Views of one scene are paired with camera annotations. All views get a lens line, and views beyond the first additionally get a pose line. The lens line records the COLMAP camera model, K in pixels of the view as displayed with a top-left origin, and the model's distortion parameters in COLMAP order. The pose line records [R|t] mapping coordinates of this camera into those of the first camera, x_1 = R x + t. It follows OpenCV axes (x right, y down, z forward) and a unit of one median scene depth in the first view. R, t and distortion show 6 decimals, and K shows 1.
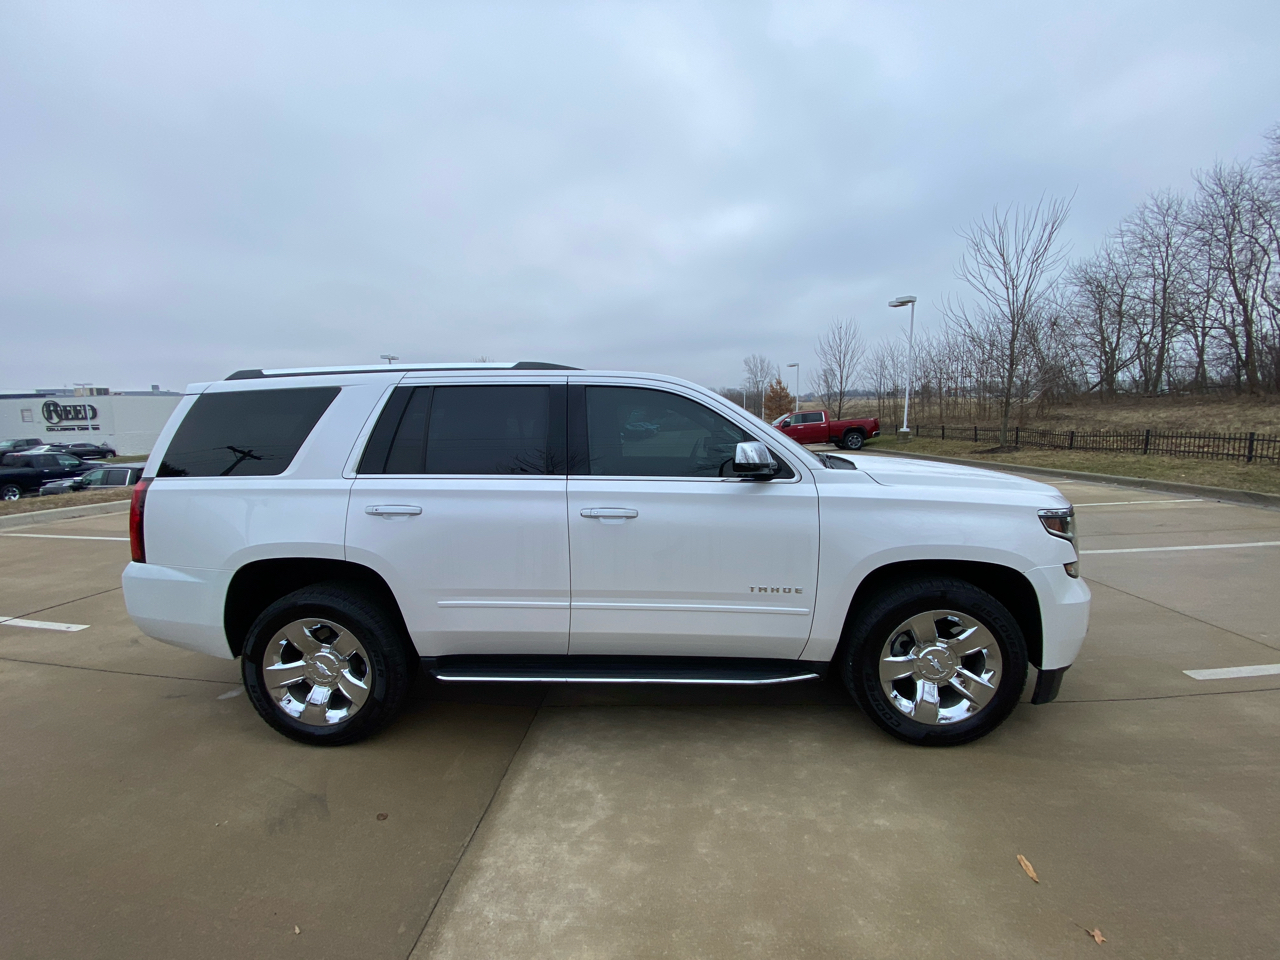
lens RADIAL K [[514.2, 0, 643.4], [0, 514.2, 487.8], [0, 0, 1]] dist [-0.008304, -0.000925]
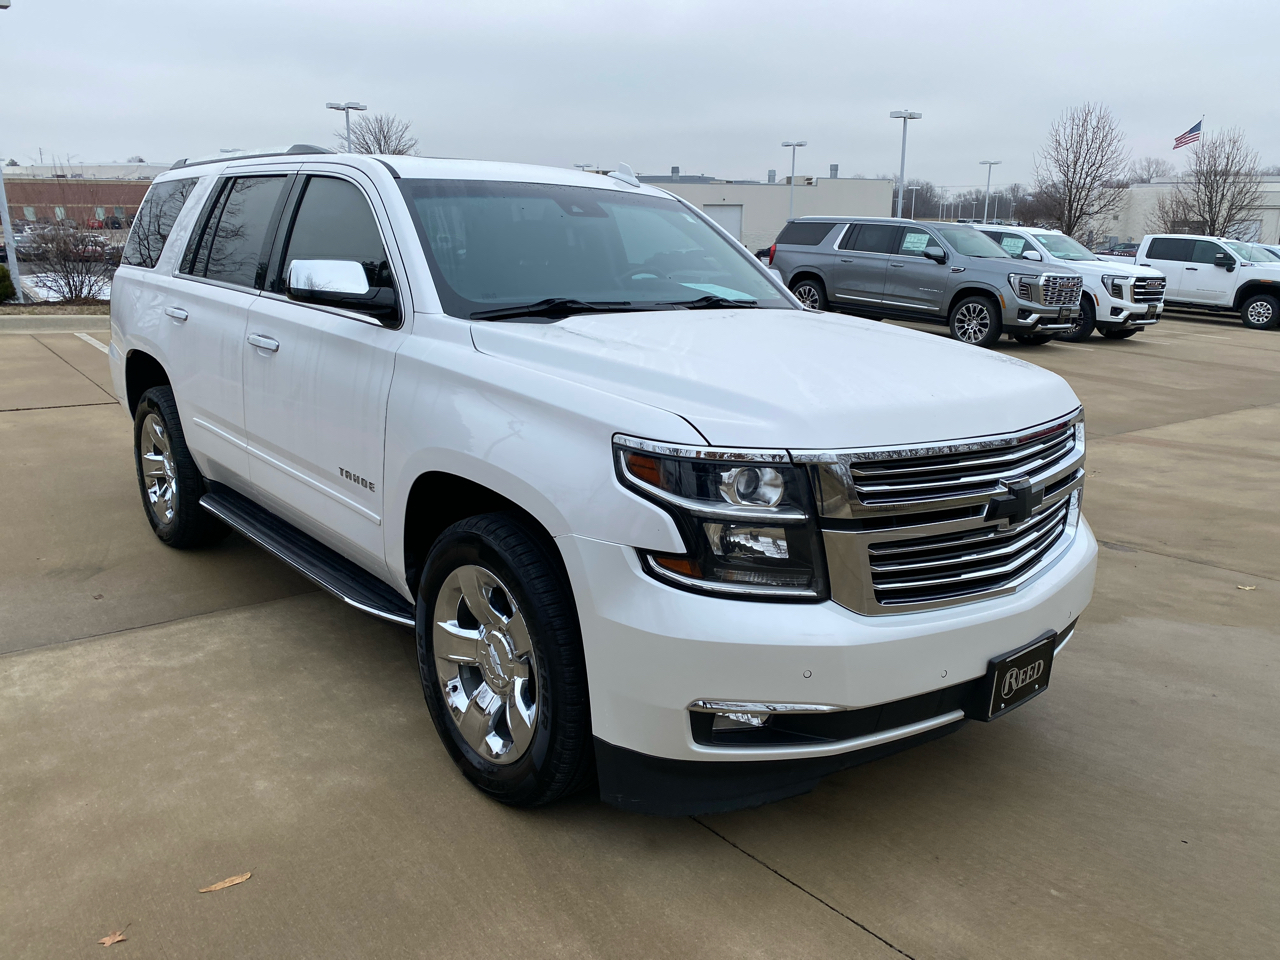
lens RADIAL K [[966.3, 0, 648.8], [0, 966.3, 481.2], [0, 0, 1]] dist [0.040455, -0.025573]
pose [[0.697043, 0.215000, -0.684036, 1.659190], [-0.132898, 0.976196, 0.171404, -0.088588], [0.704605, -0.028569, 0.709024, 0.390250]]
